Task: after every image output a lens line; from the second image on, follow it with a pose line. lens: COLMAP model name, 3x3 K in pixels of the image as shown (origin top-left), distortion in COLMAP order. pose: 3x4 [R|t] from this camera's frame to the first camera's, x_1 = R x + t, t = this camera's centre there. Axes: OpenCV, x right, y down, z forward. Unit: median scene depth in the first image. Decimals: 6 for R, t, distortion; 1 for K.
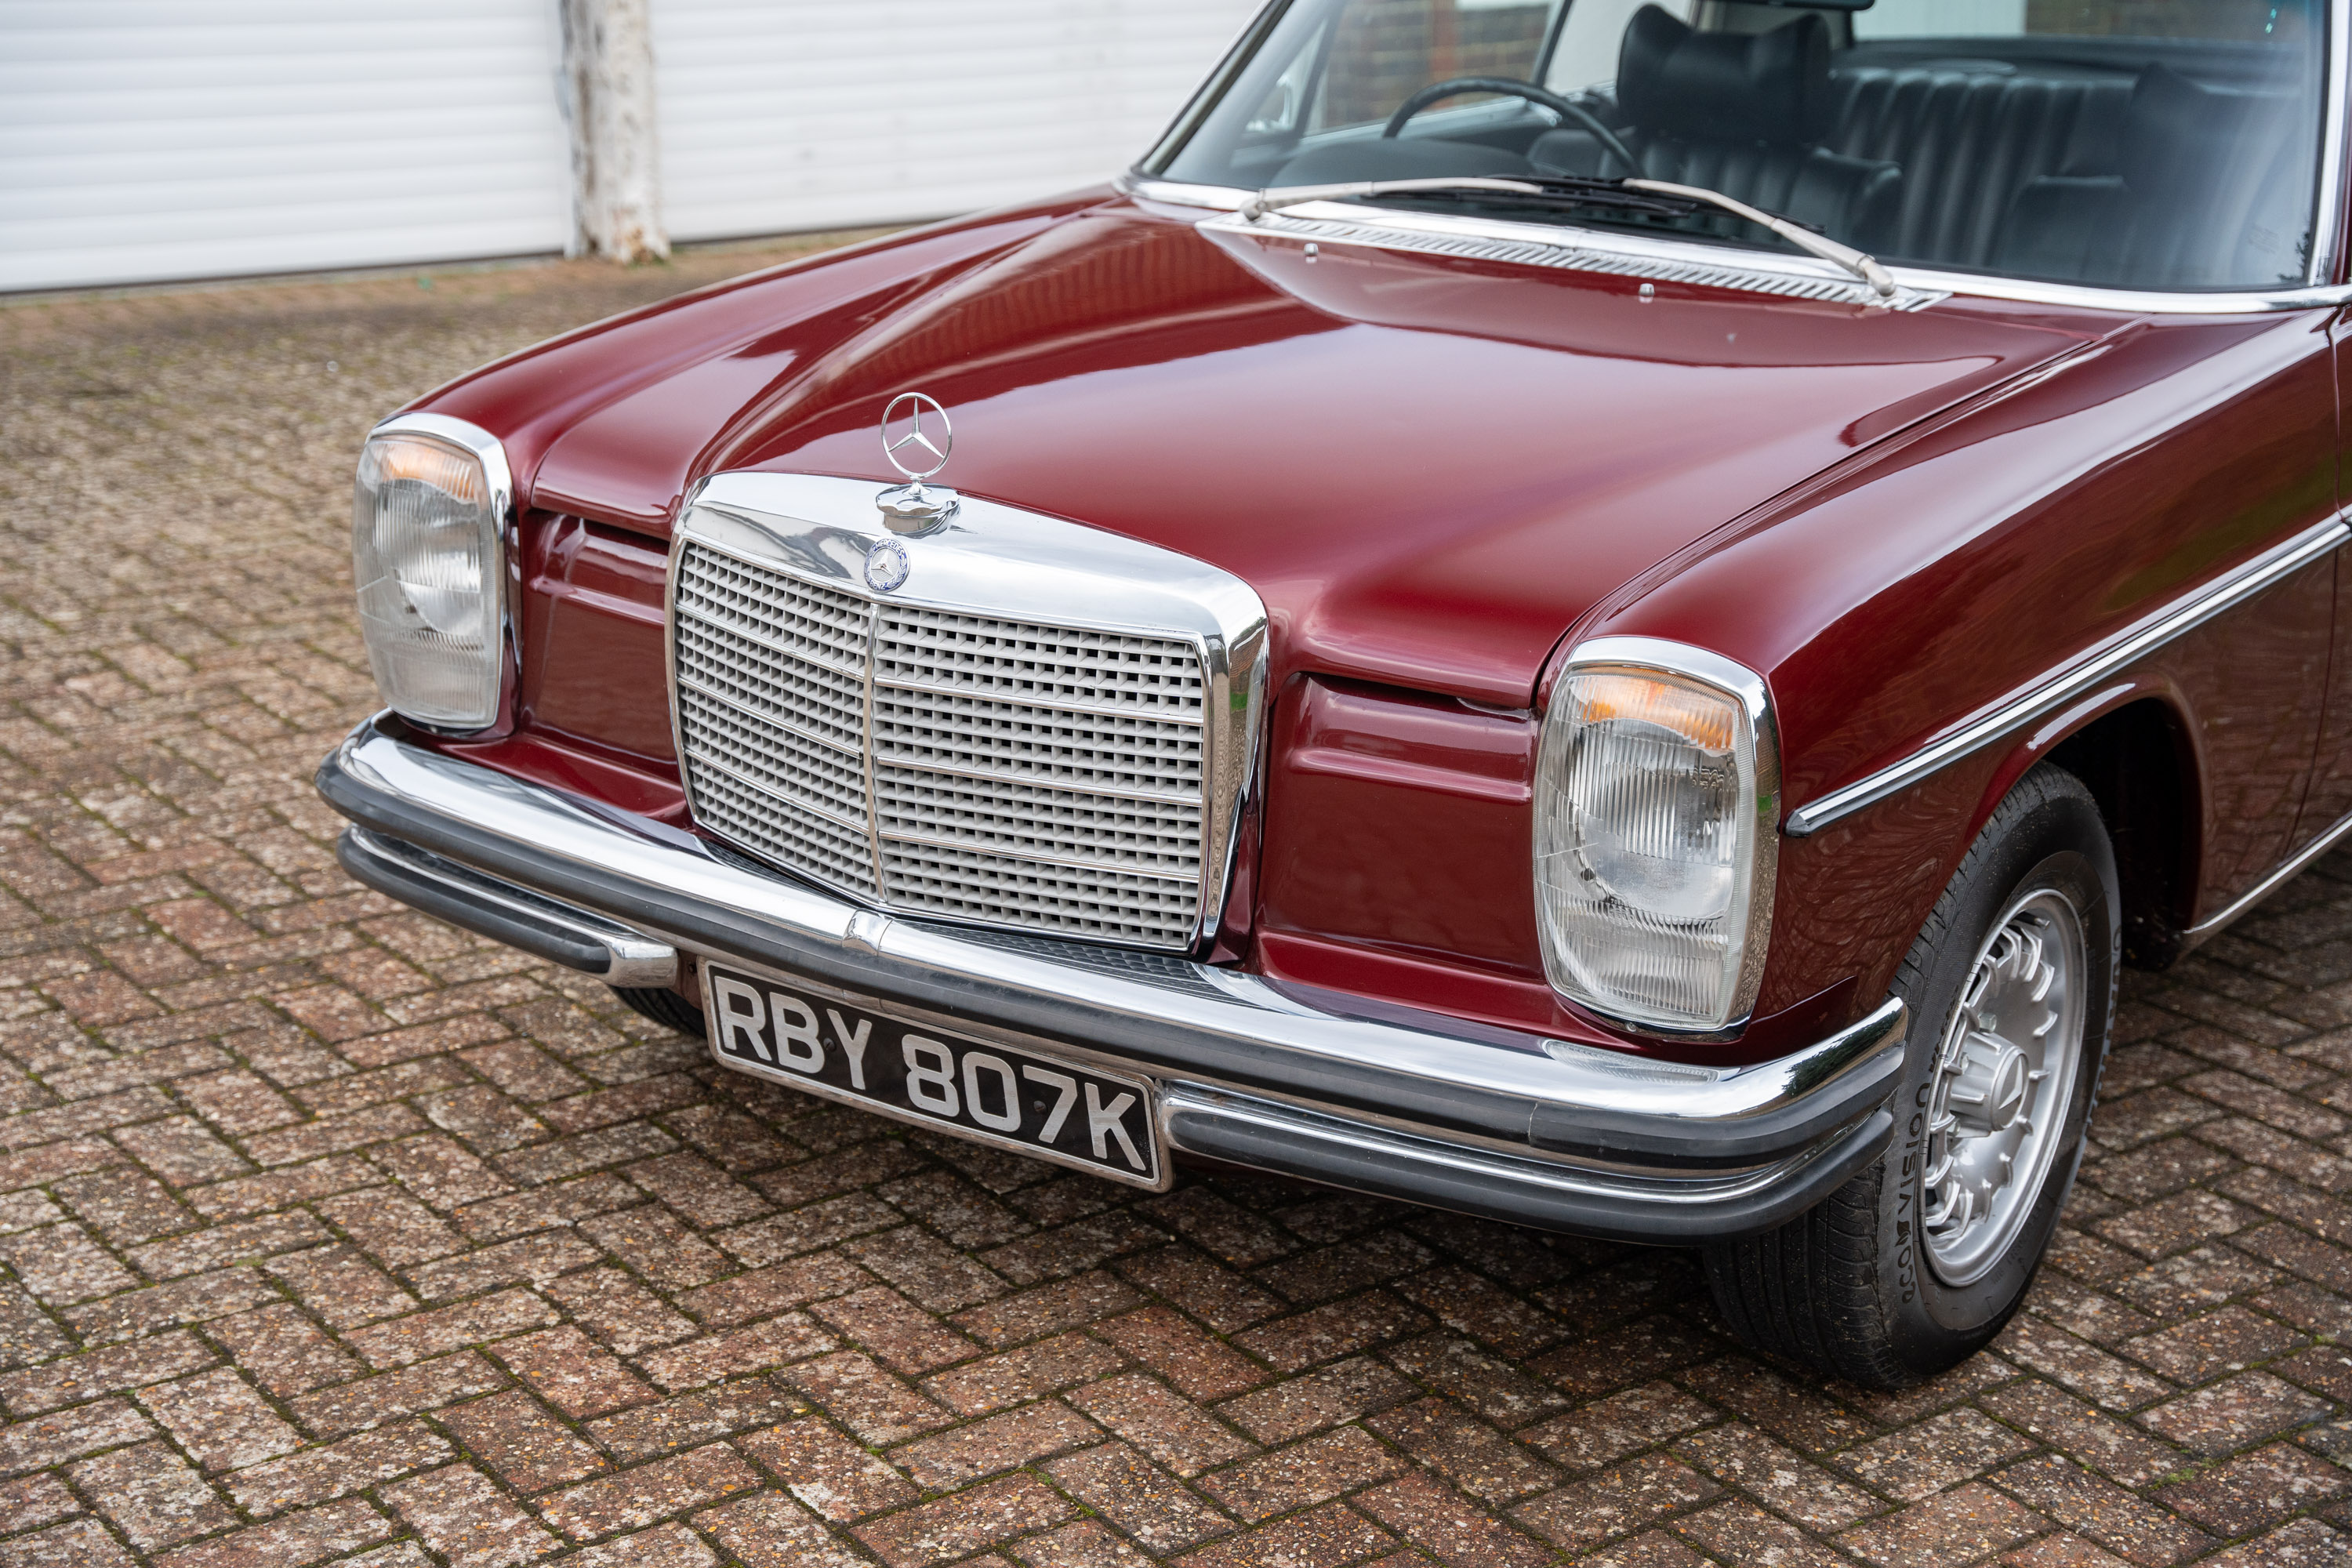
lens RADIAL K [[3470.2, 0, 1176.0], [0, 3470.2, 784.0], [0, 0, 1]] dist [0.025083, 0.572700]
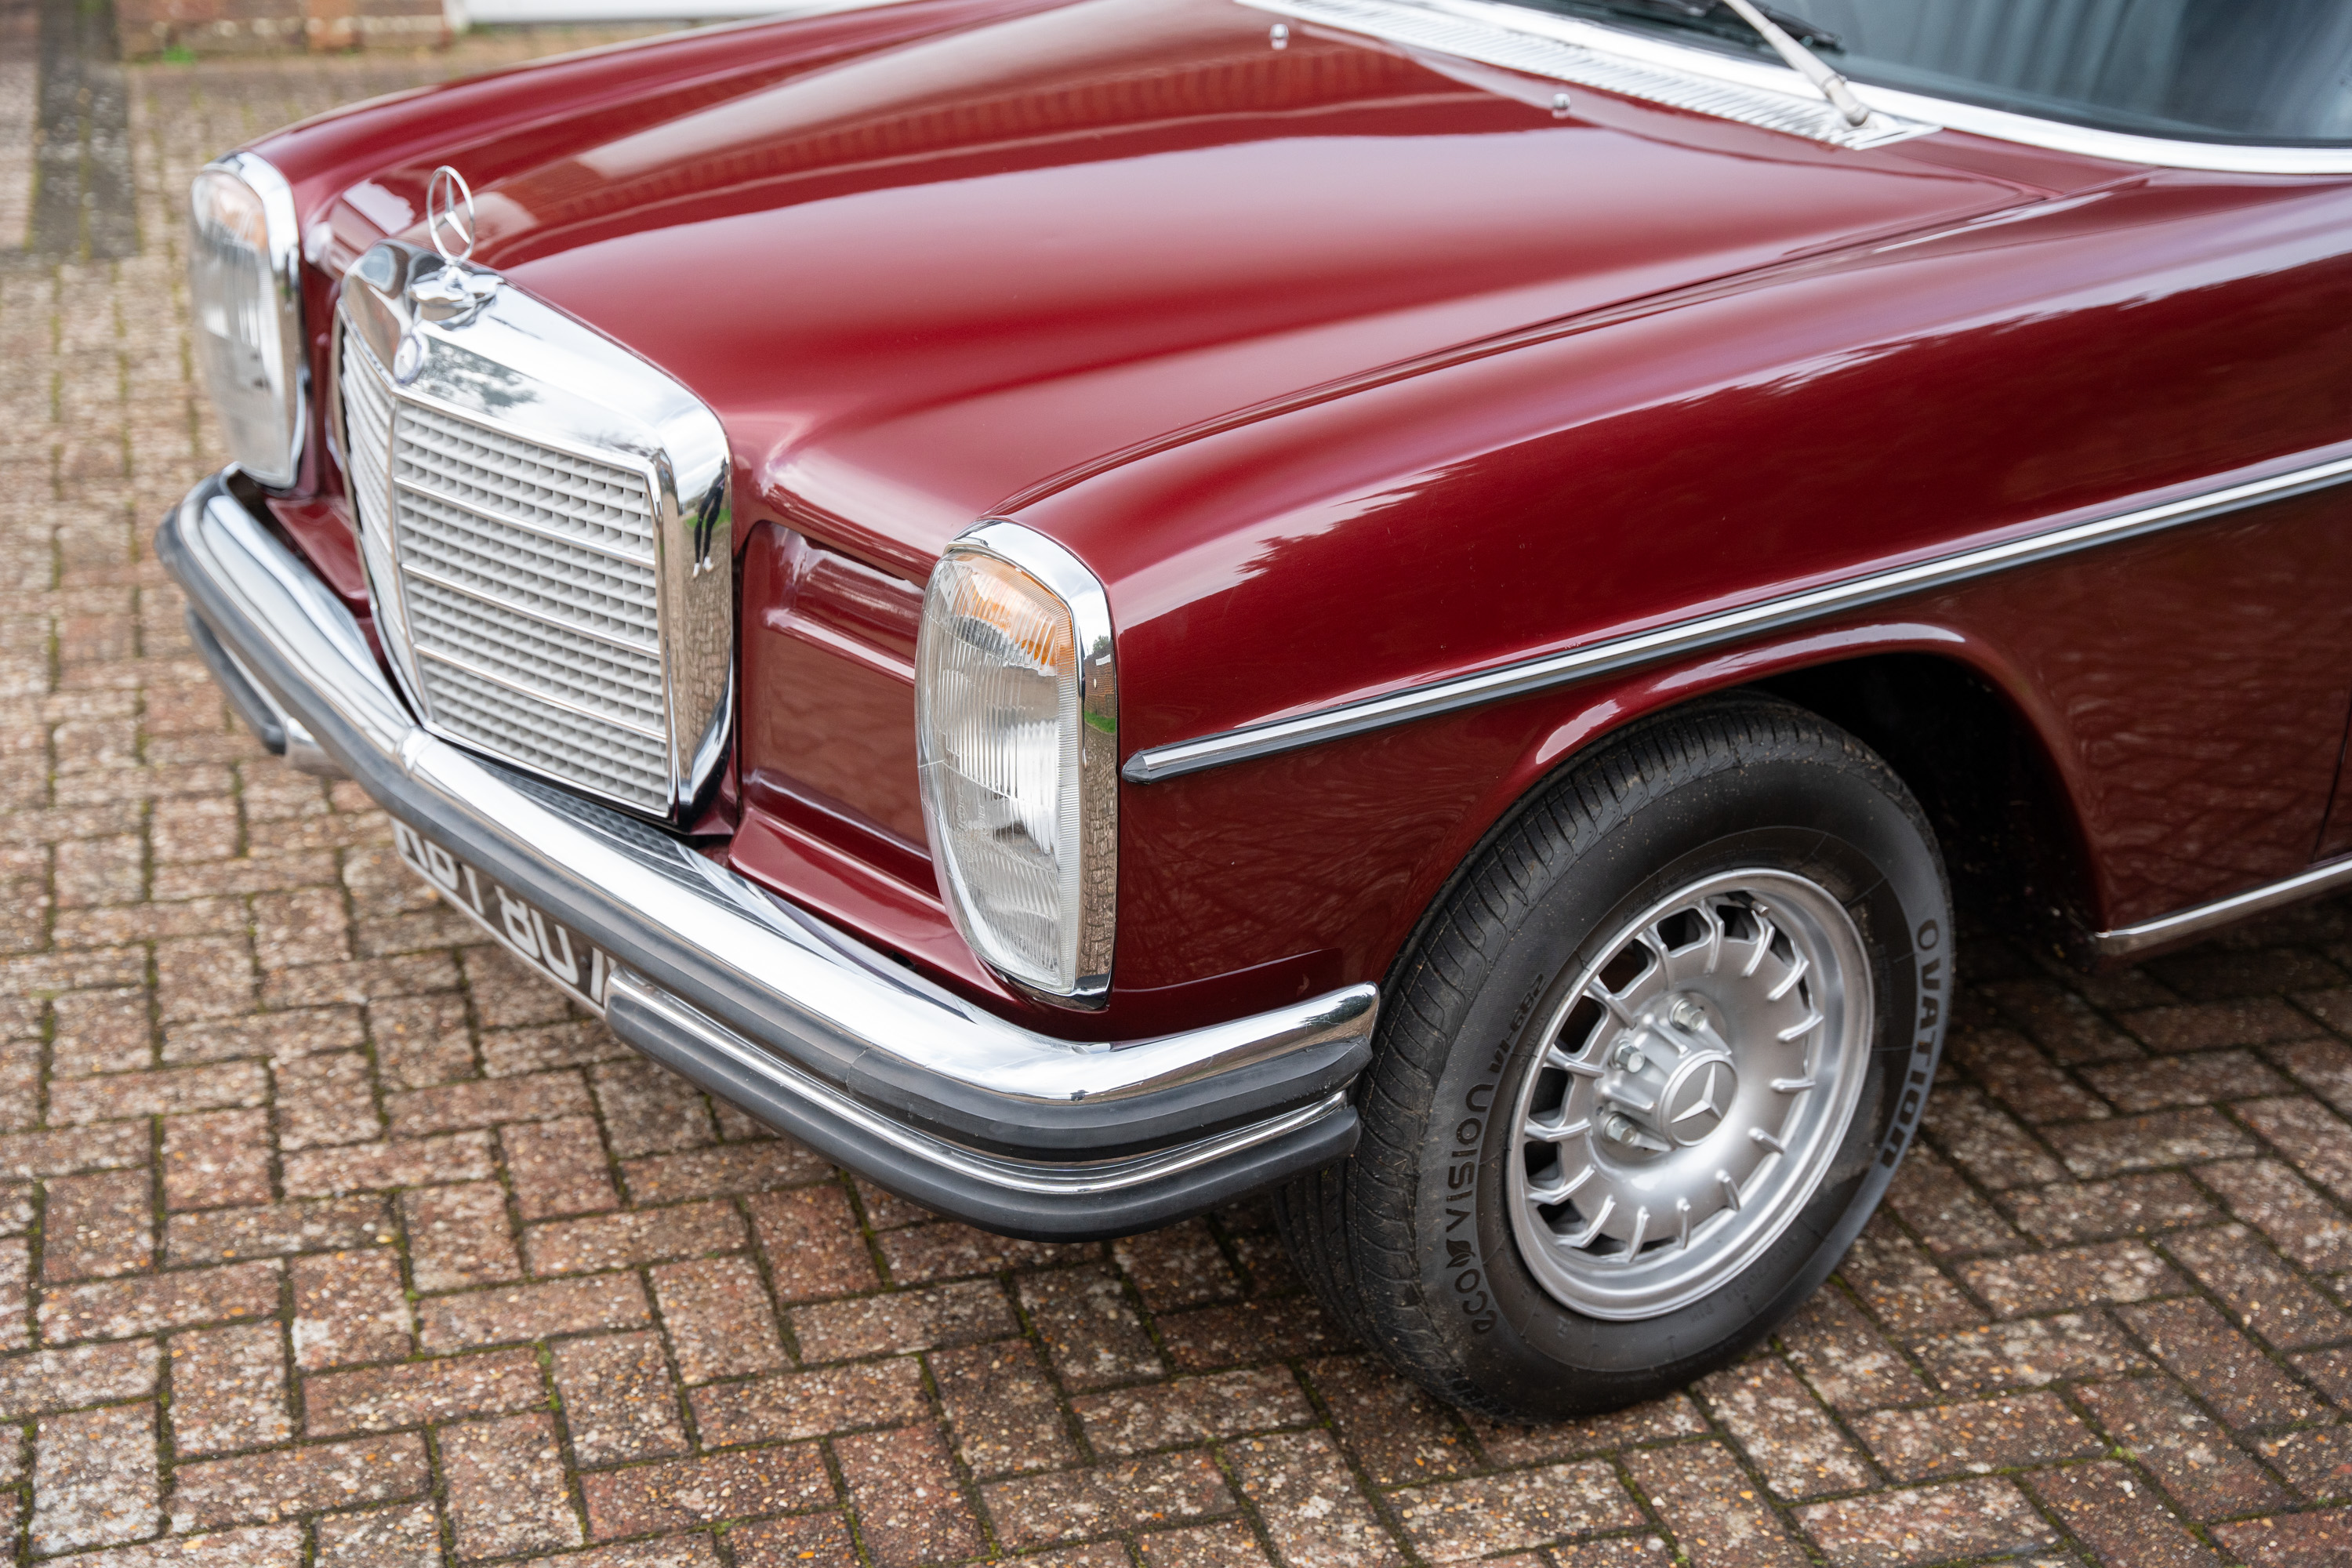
lens RADIAL K [[3386.4, 0, 1176.0], [0, 3386.4, 784.0], [0, 0, 1]] dist [-0.000354, 0.618836]
pose [[0.940194, 0.124328, -0.317140, 0.367334], [-0.098891, 0.990539, 0.095147, -0.051712], [0.325969, -0.058094, 0.943594, 0.198497]]
